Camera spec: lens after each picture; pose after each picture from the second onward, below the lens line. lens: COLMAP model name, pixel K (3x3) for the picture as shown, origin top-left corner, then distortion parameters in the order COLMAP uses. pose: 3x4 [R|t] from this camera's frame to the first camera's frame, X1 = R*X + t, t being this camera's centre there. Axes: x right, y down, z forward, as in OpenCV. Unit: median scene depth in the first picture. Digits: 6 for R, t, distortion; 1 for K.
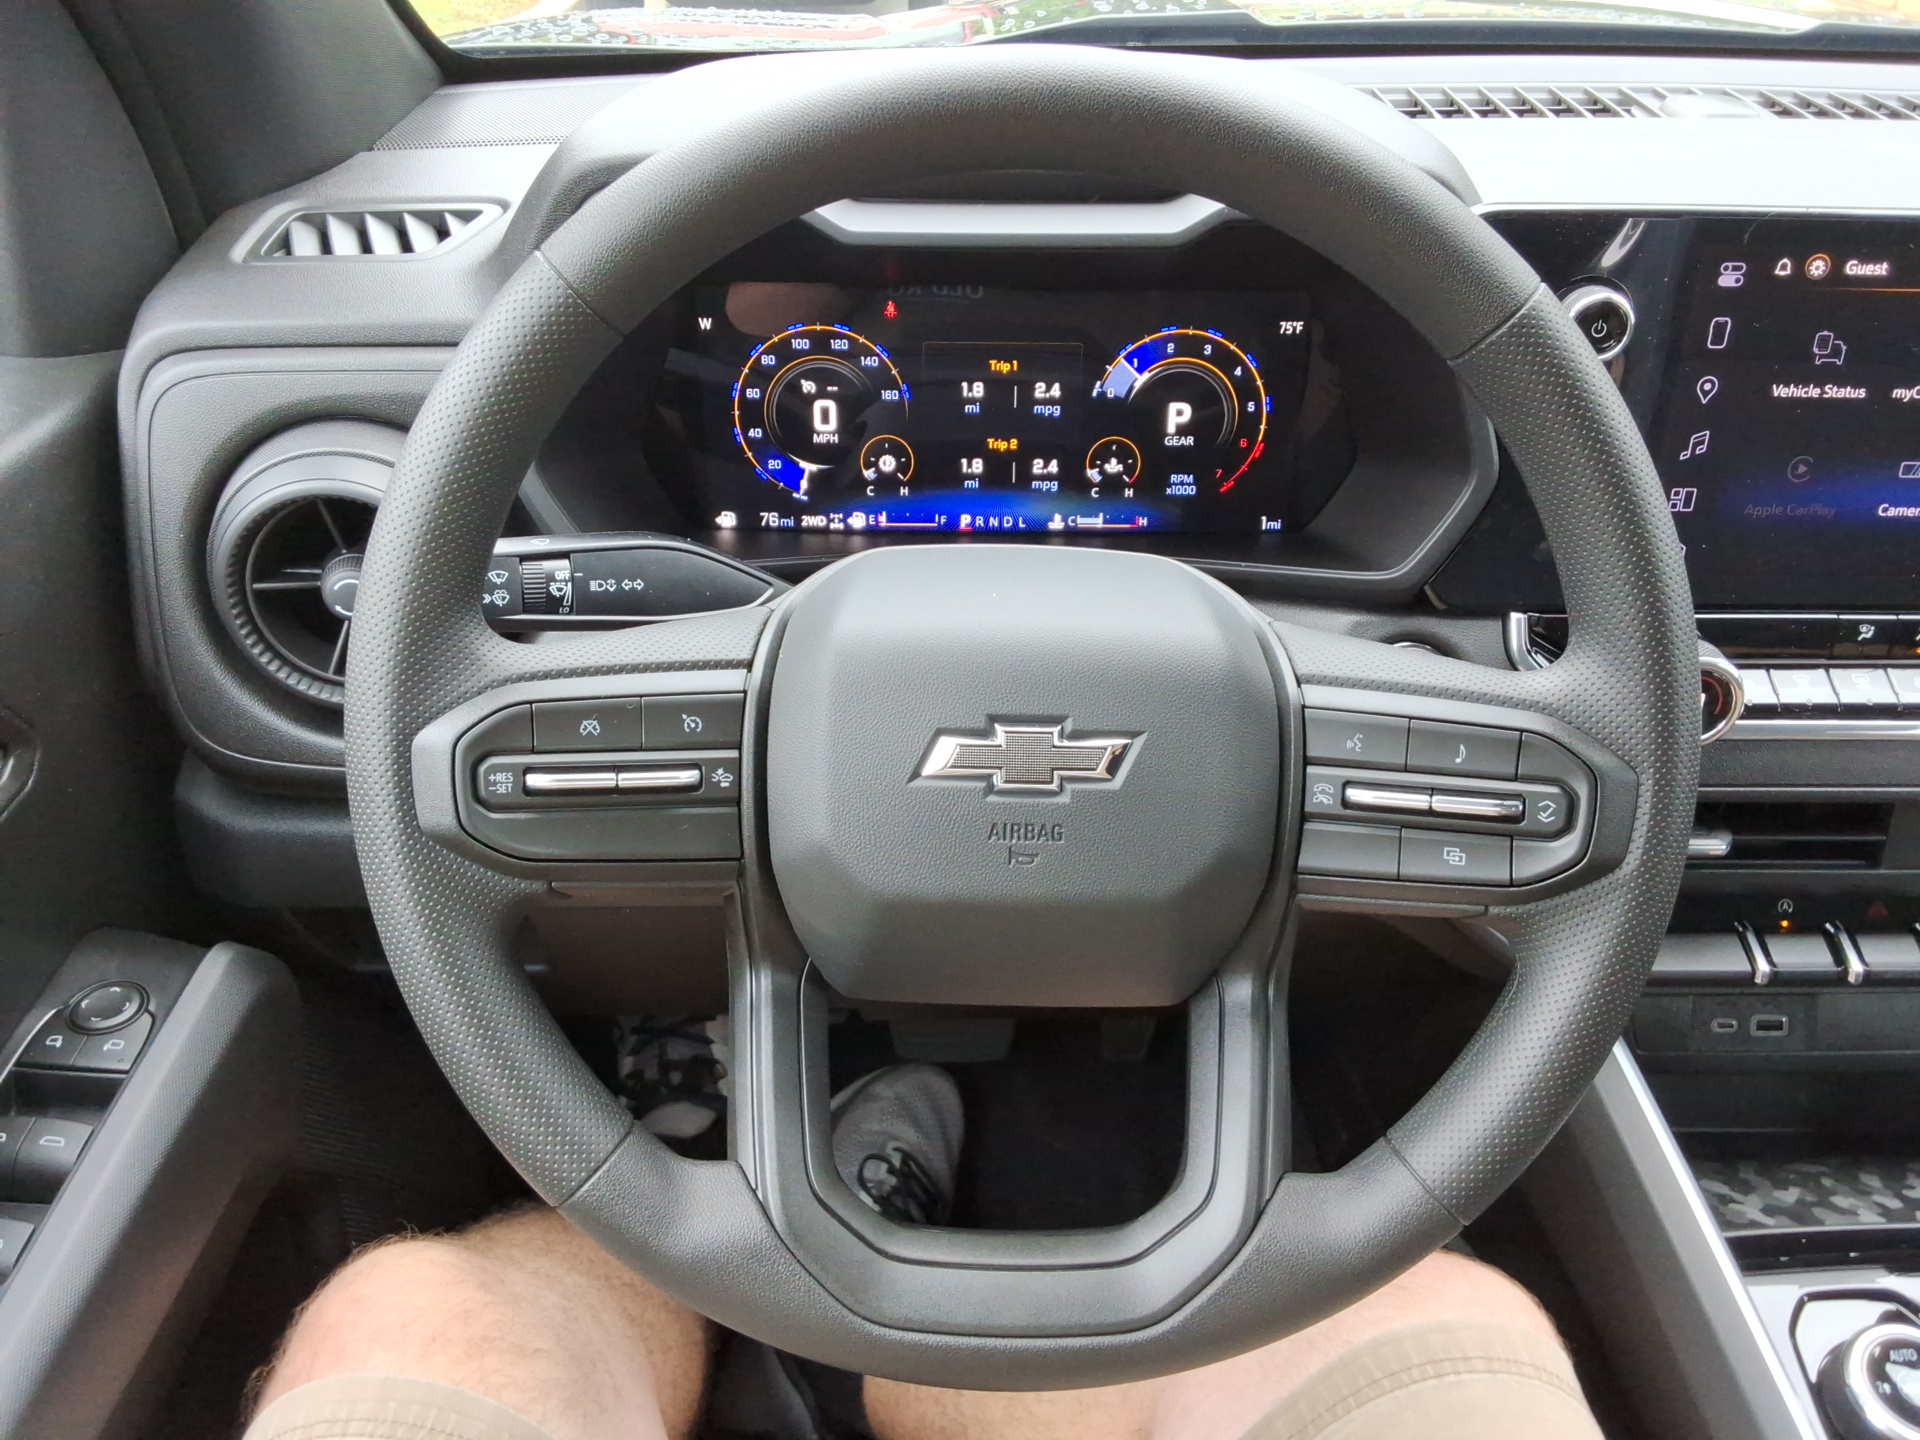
lens RADIAL K [[1554.6, 0, 974.8], [0, 1554.6, 717.5], [0, 0, 1]] dist [0.119164, -0.189721]
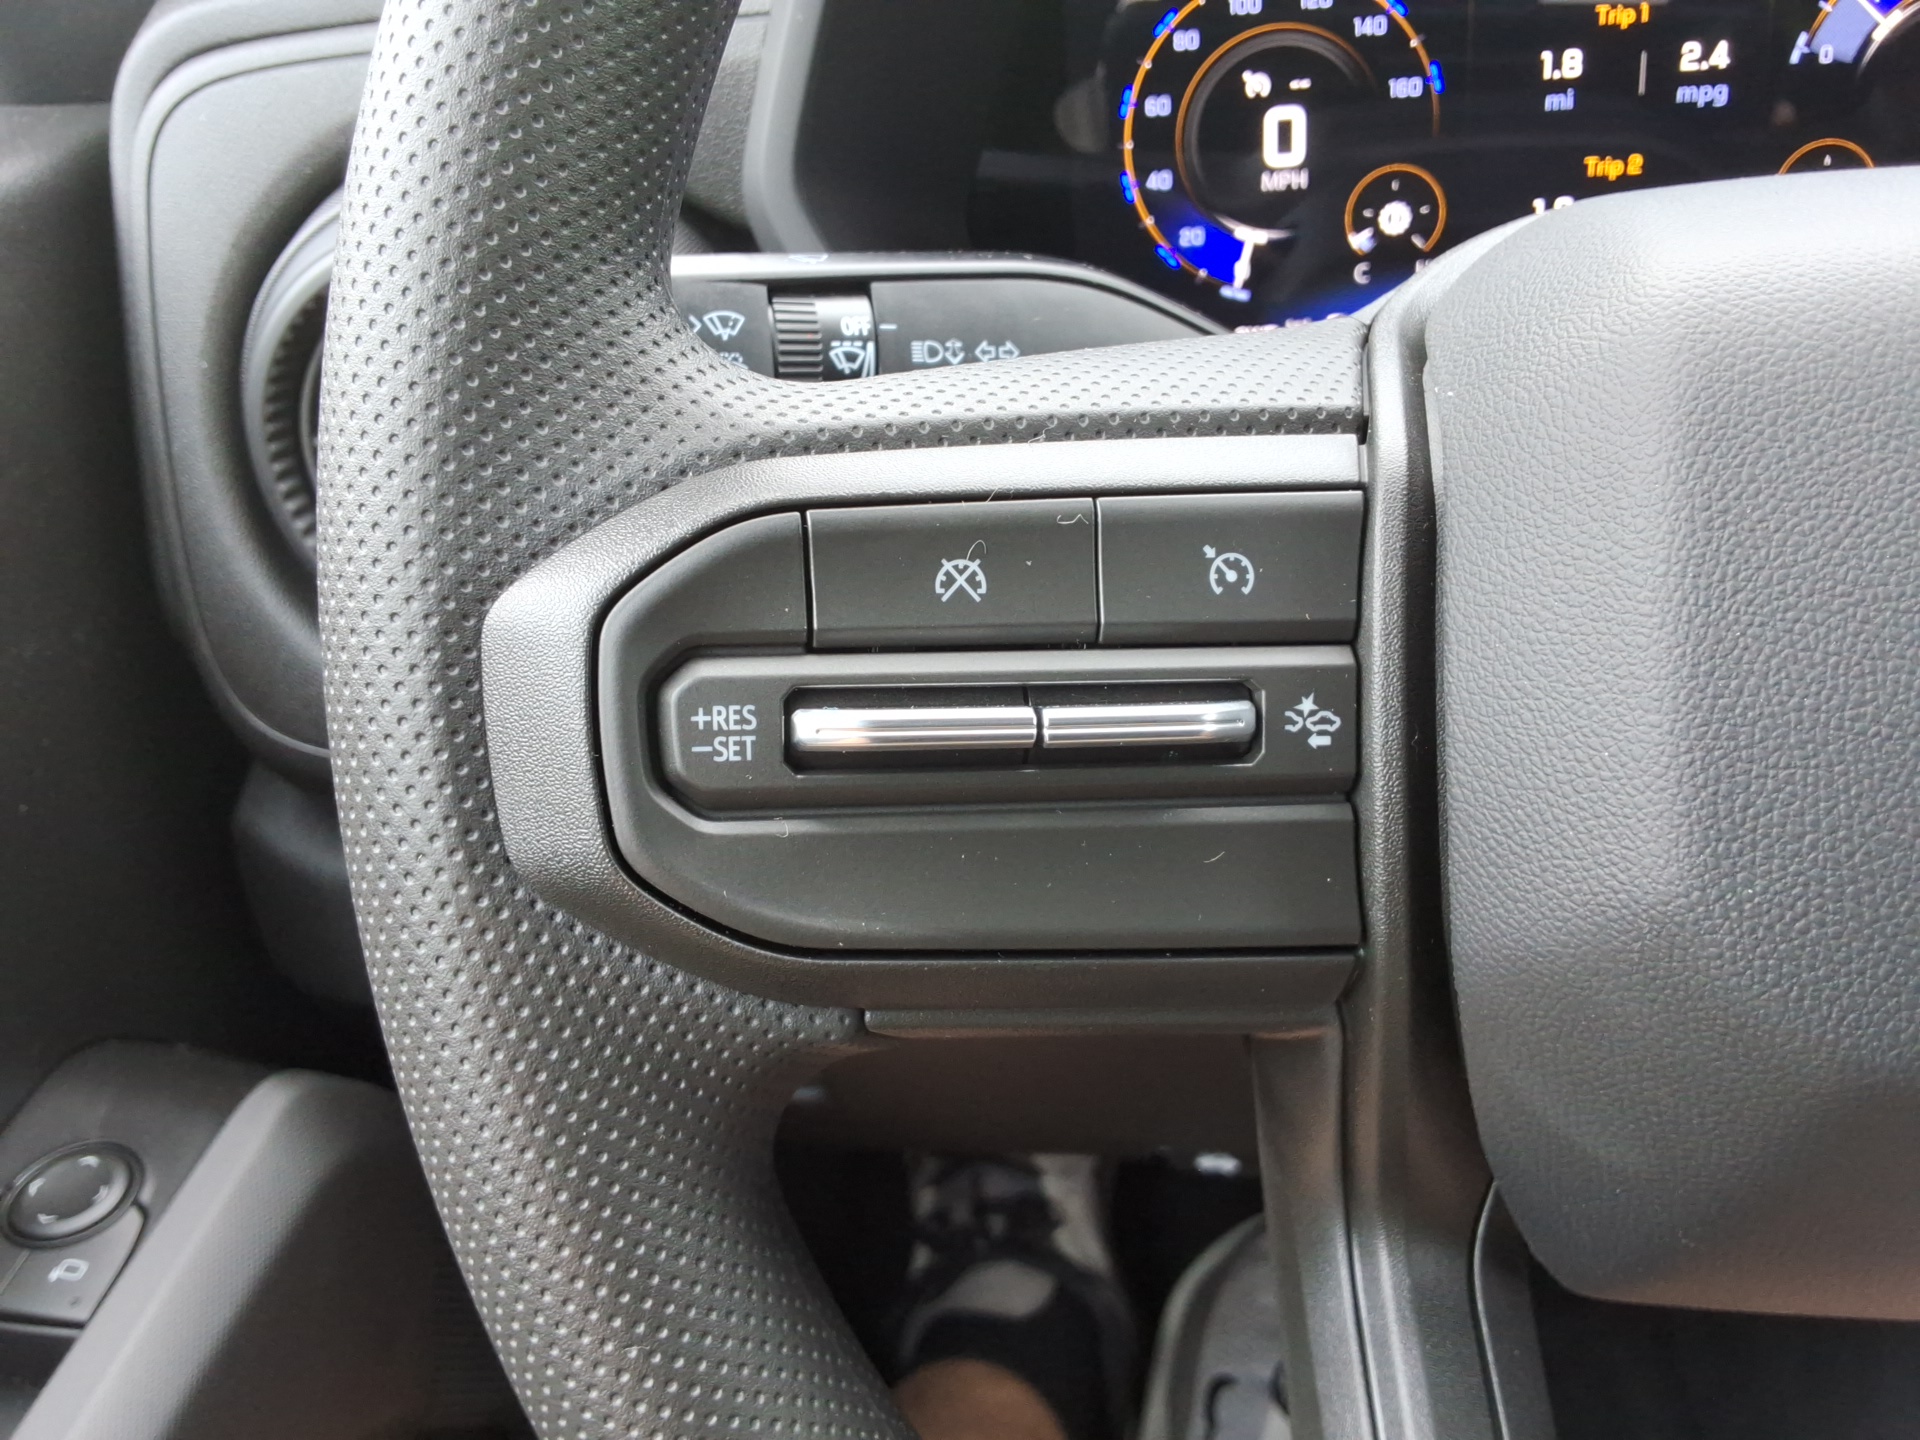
lens RADIAL K [[1602.8, 0, 960.0], [0, 1602.8, 720.0], [0, 0, 1]] dist [0.109660, -0.192058]
pose [[0.986043, -0.020960, -0.165165, -0.120177], [0.016652, 0.999485, -0.027420, 0.031237], [0.165655, 0.024287, 0.985885, 0.412589]]
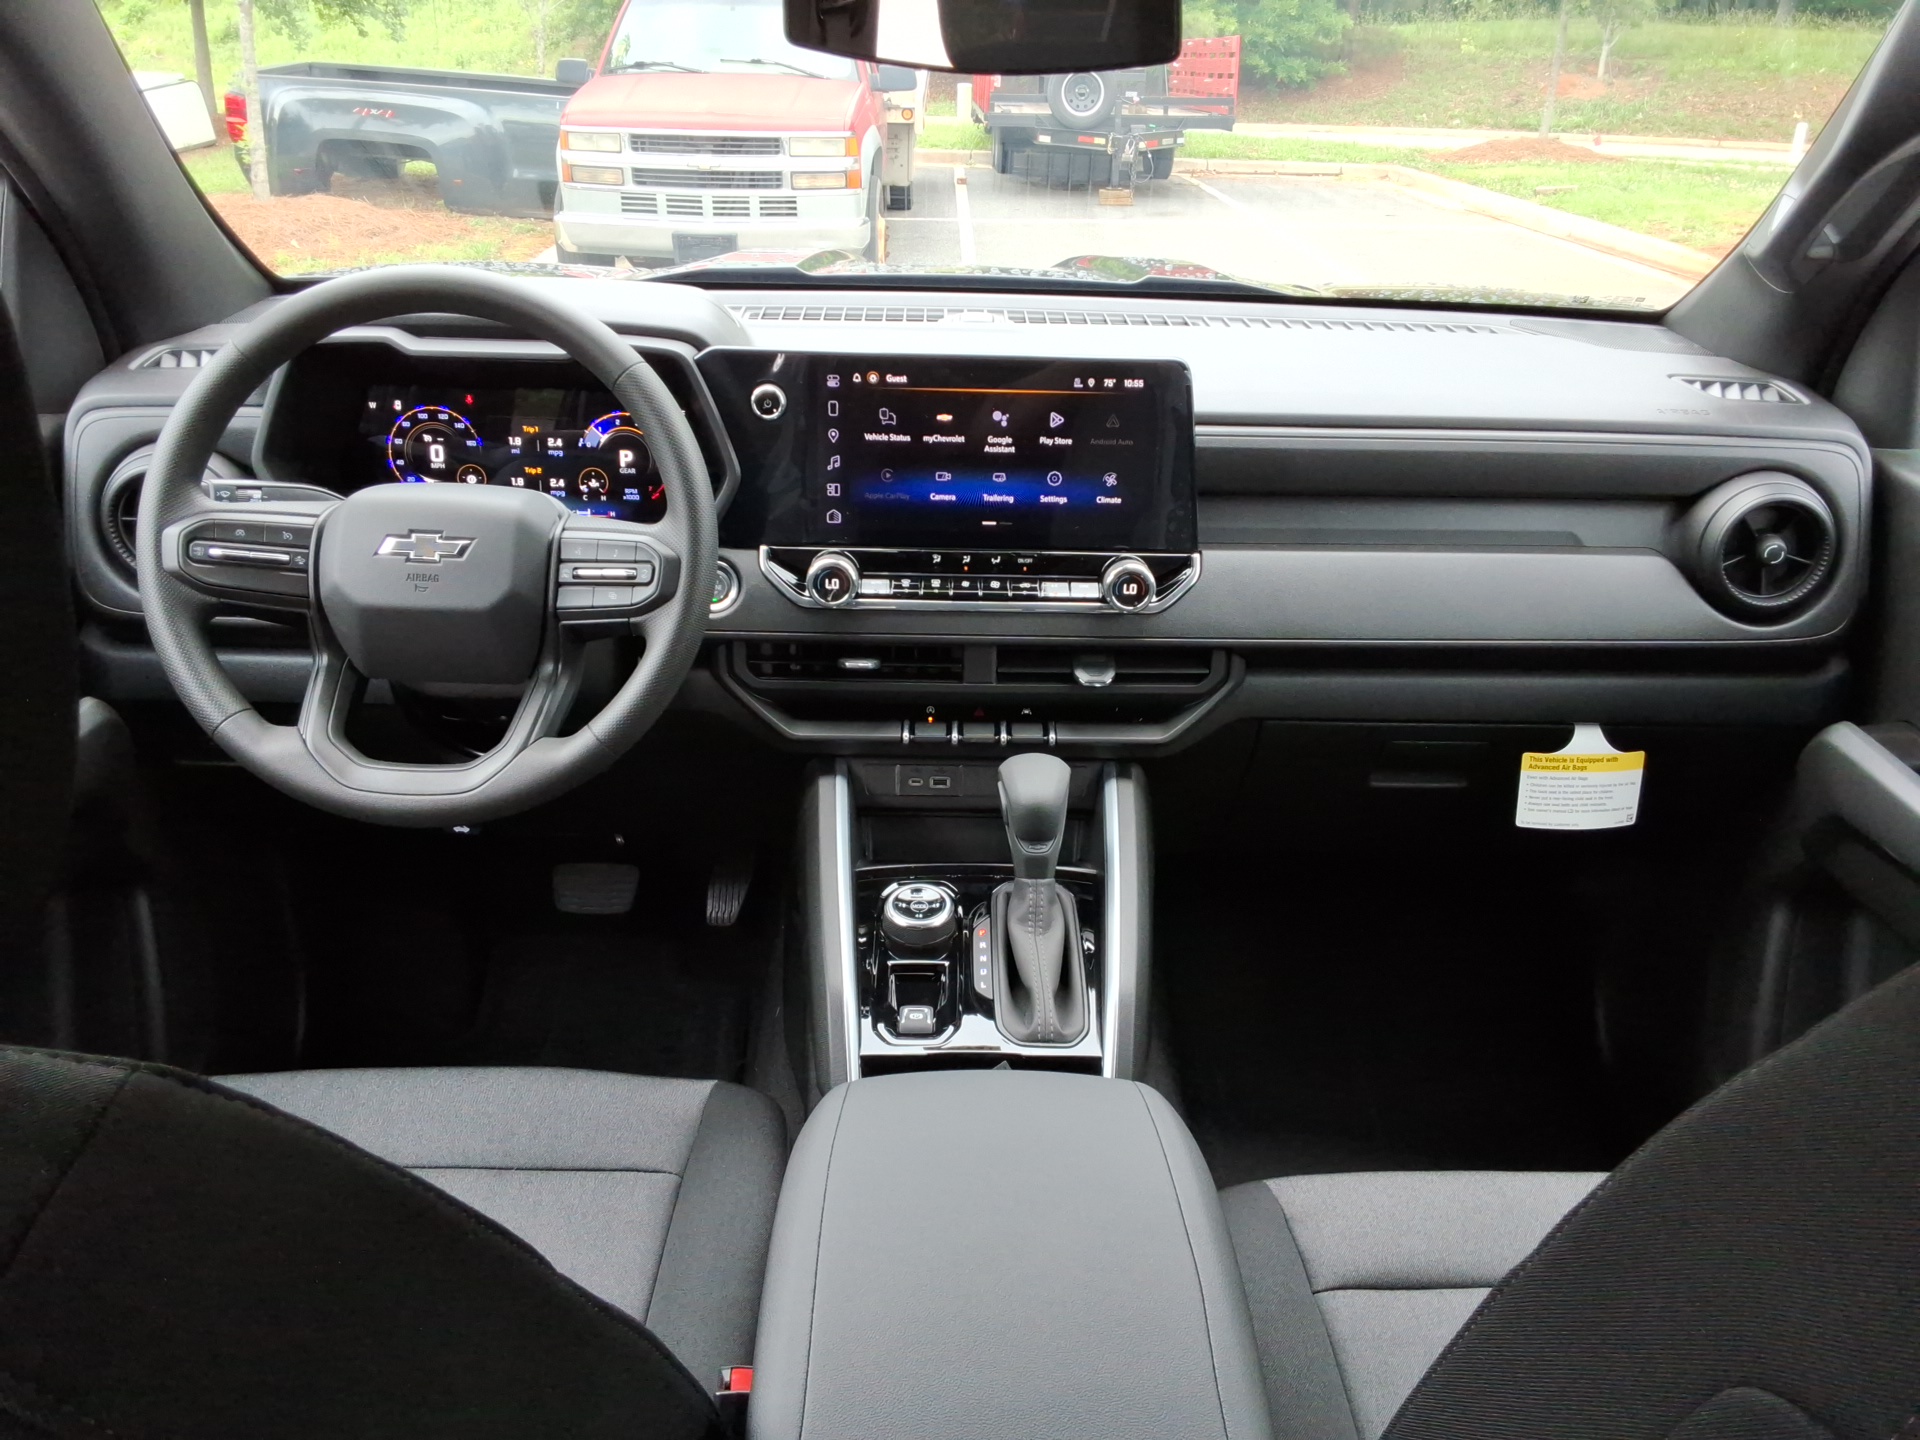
lens RADIAL K [[1554.6, 0, 974.8], [0, 1554.6, 717.5], [0, 0, 1]] dist [0.119164, -0.189721]
pose [[0.999905, 0.008788, 0.010655, 0.549541], [-0.007188, 0.989862, -0.141848, 0.399142], [-0.011793, 0.141757, 0.989831, -0.878164]]
